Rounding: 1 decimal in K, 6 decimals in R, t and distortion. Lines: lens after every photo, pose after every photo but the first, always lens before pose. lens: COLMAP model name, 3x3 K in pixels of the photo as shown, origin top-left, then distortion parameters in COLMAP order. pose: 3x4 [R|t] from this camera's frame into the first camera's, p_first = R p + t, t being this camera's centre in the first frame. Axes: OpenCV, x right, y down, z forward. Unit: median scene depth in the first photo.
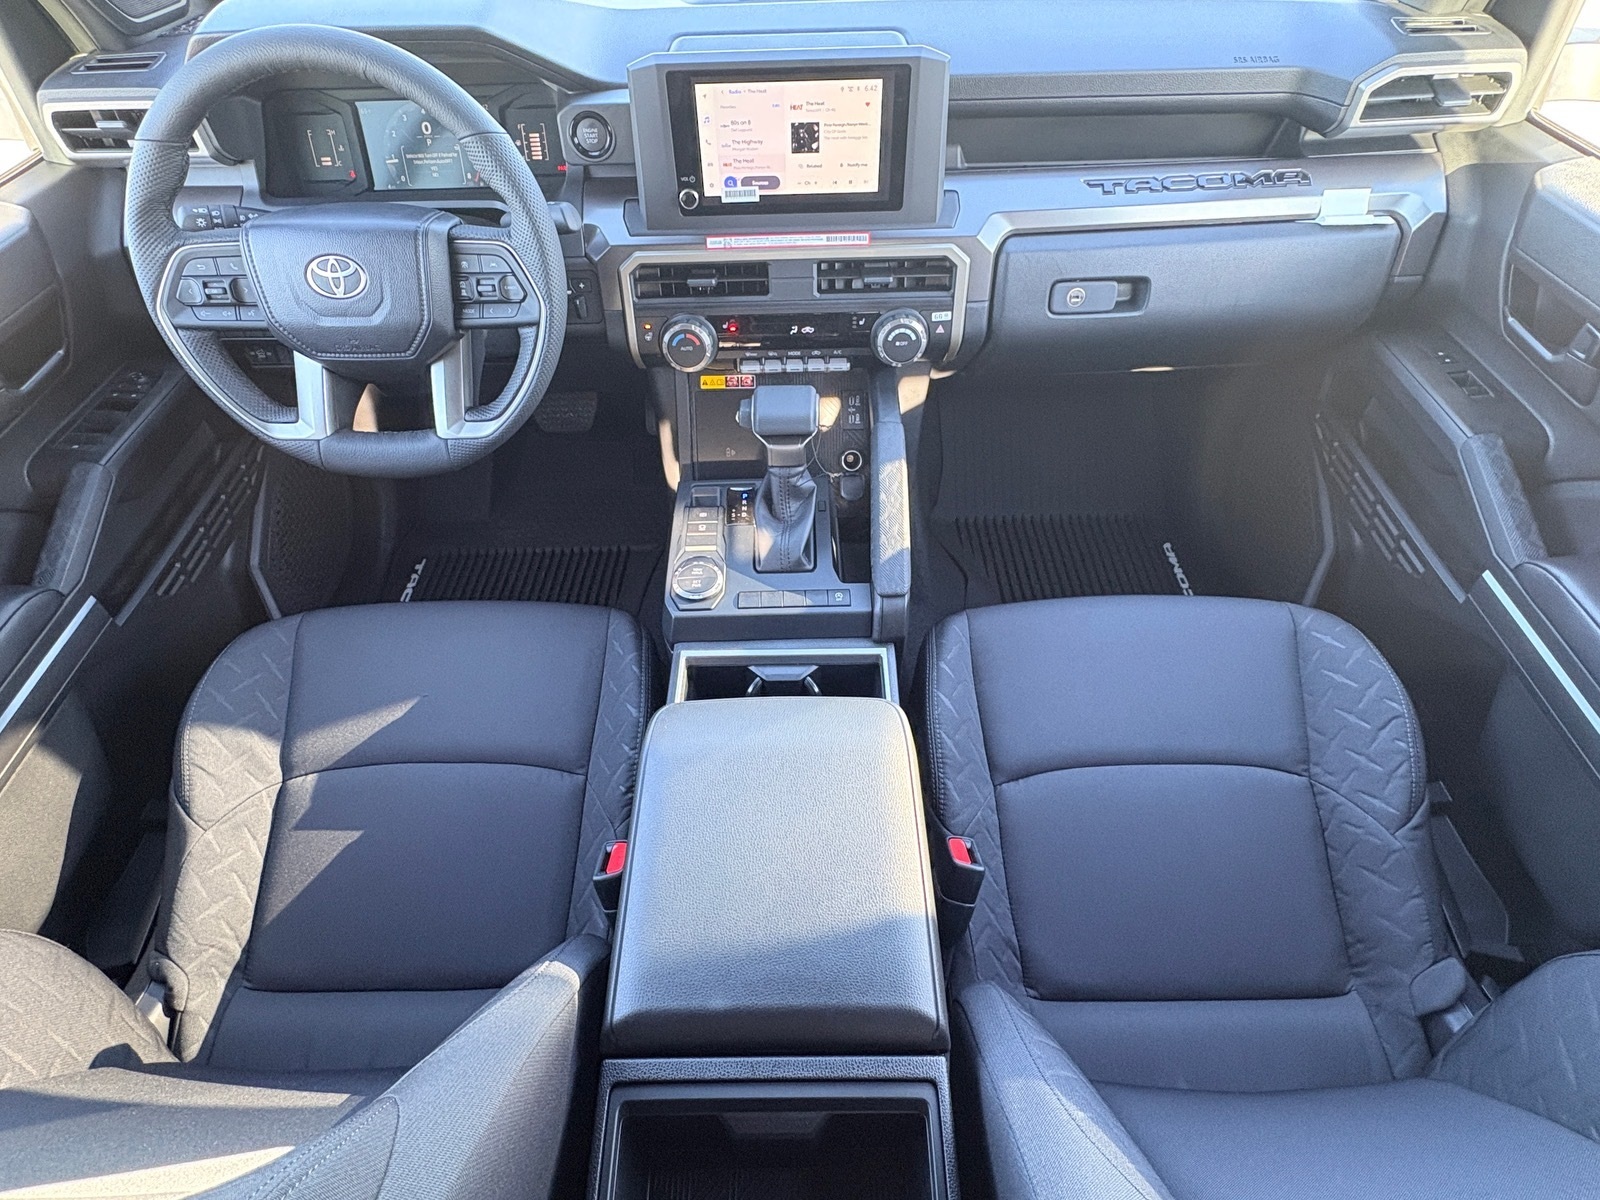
lens RADIAL K [[842.6, 0, 794.5], [0, 842.6, 600.6], [0, 0, 1]] dist [-0.001929, 0.000593]
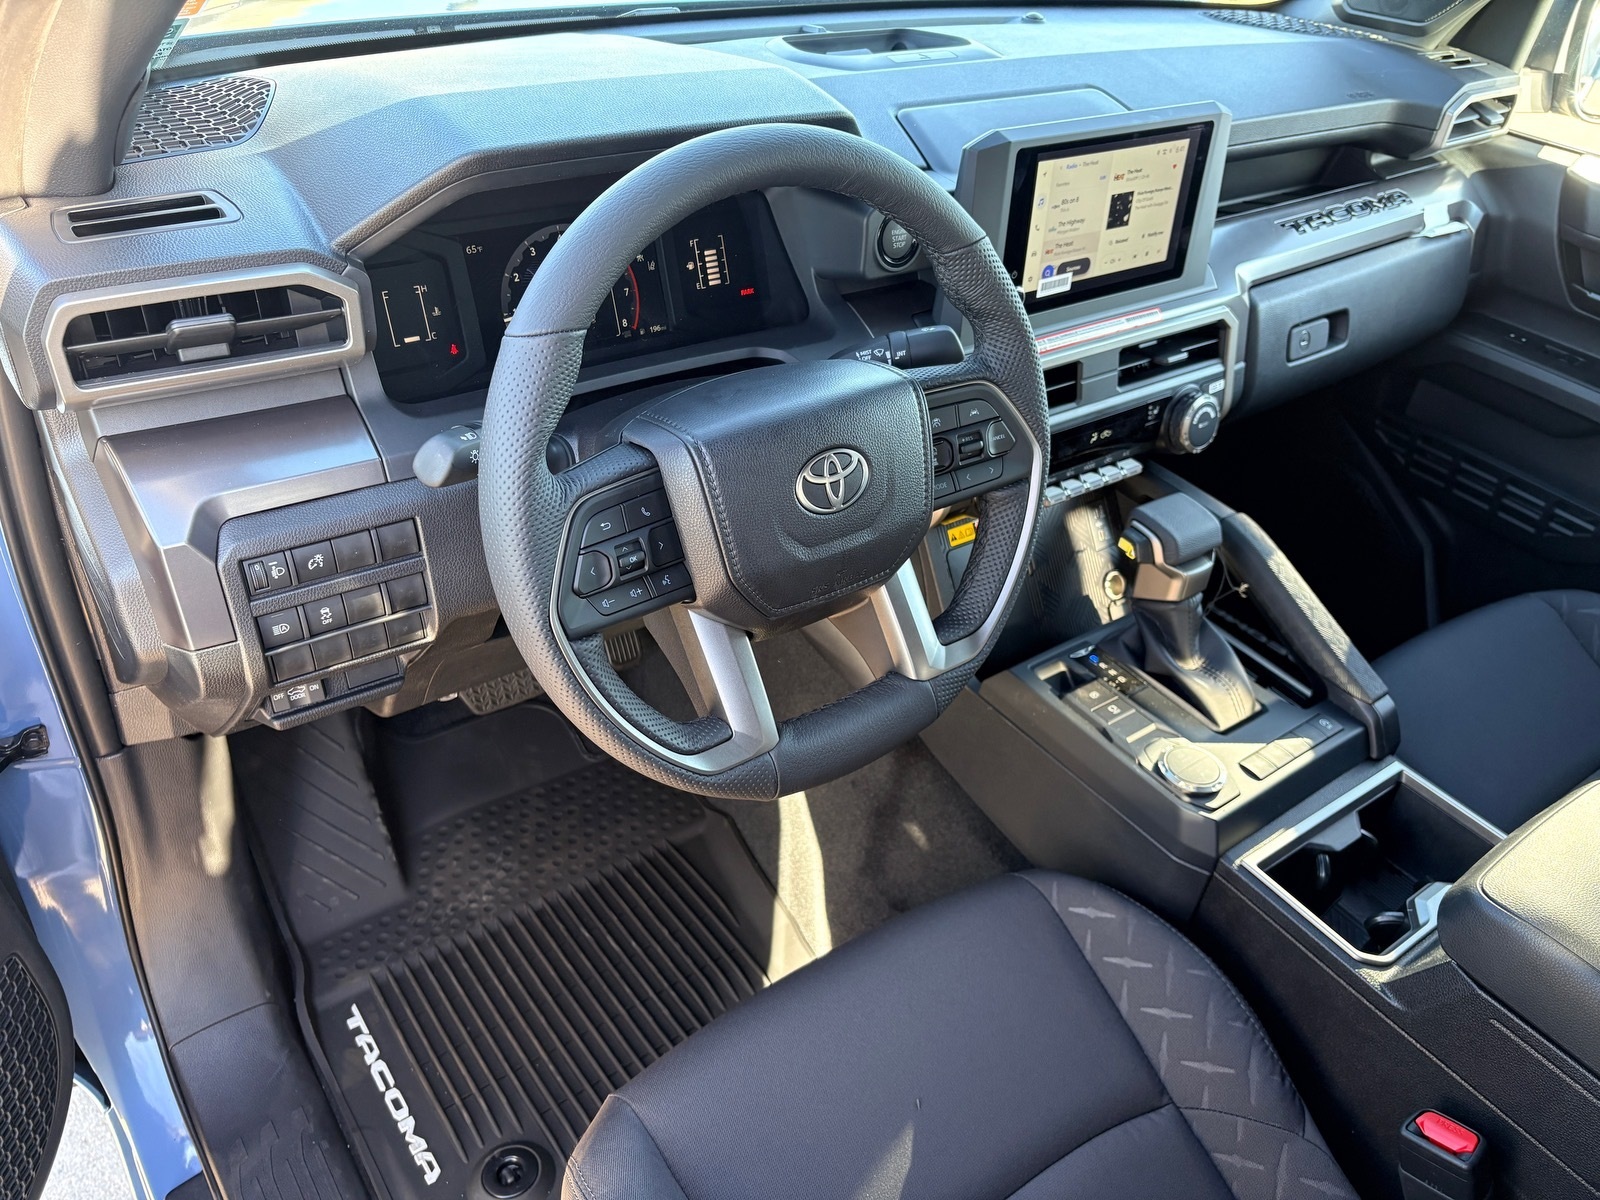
lens RADIAL K [[1224.8, 0, 800.6], [0, 1224.8, 606.2], [0, 0, 1]] dist [0.012210, -0.010449]
pose [[0.801115, -0.274144, 0.532034, -0.930331], [0.367010, 0.927199, -0.074866, -0.203997], [-0.472777, 0.255238, 0.843407, 0.222774]]
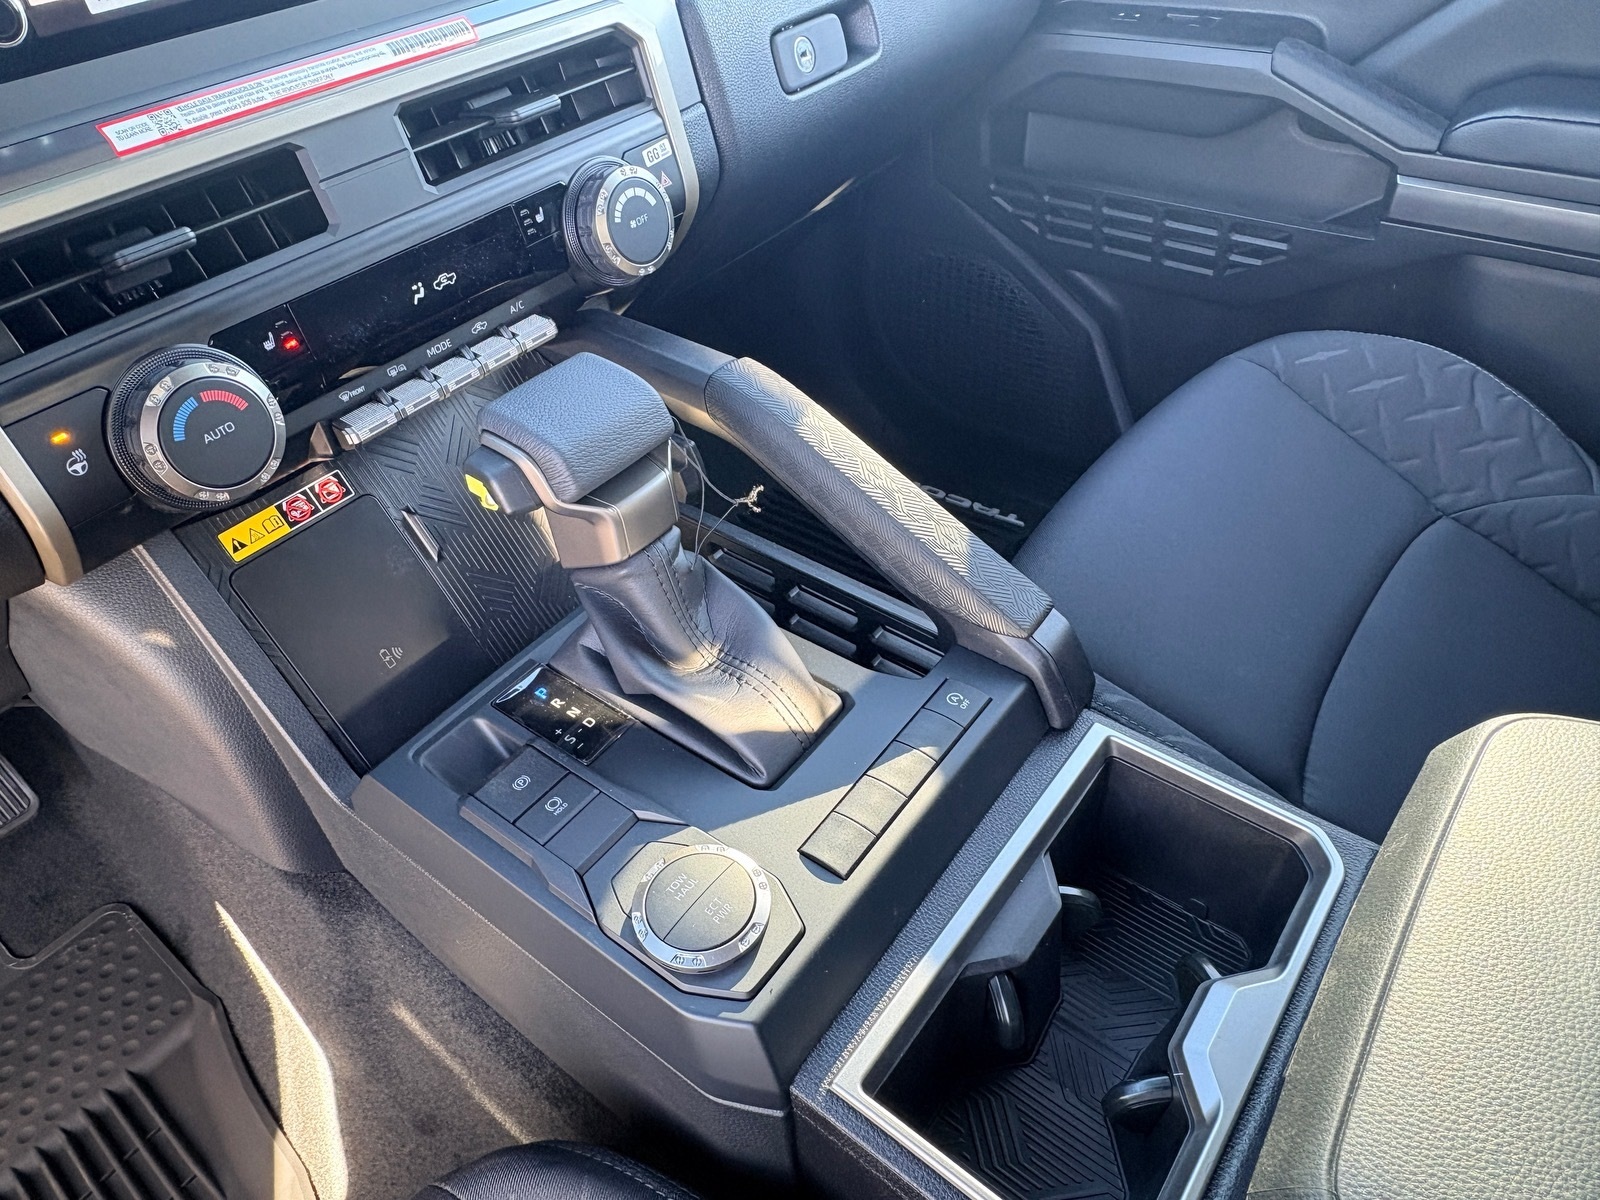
lens RADIAL K [[1044.1, 0, 765.5], [0, 1044.1, 599.7], [0, 0, 1]] dist [0.002031, 0.003211]
pose [[0.625884, -0.531565, 0.570708, -0.284286], [0.618561, 0.784022, 0.051885, -0.133872], [-0.475028, 0.320544, 0.819512, 0.588171]]
